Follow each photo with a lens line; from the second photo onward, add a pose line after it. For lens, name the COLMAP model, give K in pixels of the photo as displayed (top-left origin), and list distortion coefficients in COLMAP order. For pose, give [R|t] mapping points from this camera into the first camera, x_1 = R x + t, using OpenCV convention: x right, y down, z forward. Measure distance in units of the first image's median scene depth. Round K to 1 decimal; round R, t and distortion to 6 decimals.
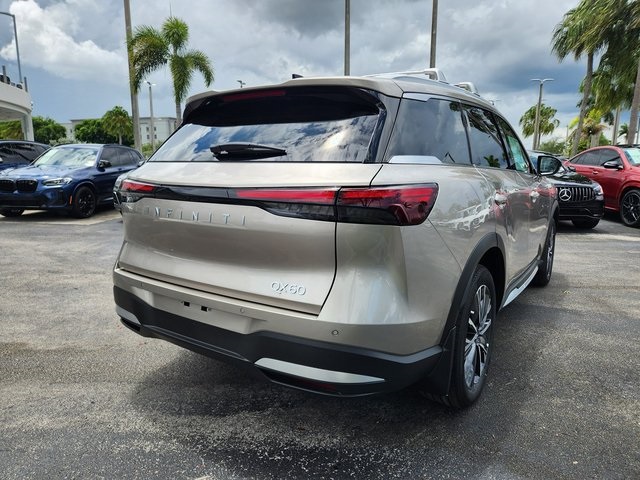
lens RADIAL K [[446.6, 0, 320.0], [0, 446.6, 240.0], [0, 0, 1]] dist [0.080390, -0.082251]
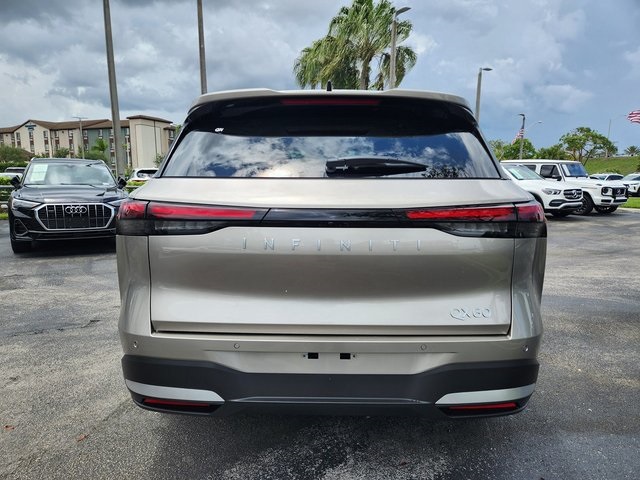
lens RADIAL K [[446.6, 0, 320.0], [0, 446.6, 240.0], [0, 0, 1]] dist [0.080390, -0.082251]
pose [[0.822633, -0.073656, 0.563782, -0.763161], [0.090279, 0.995915, -0.001618, -0.063193], [-0.561360, 0.052229, 0.825922, 0.347045]]
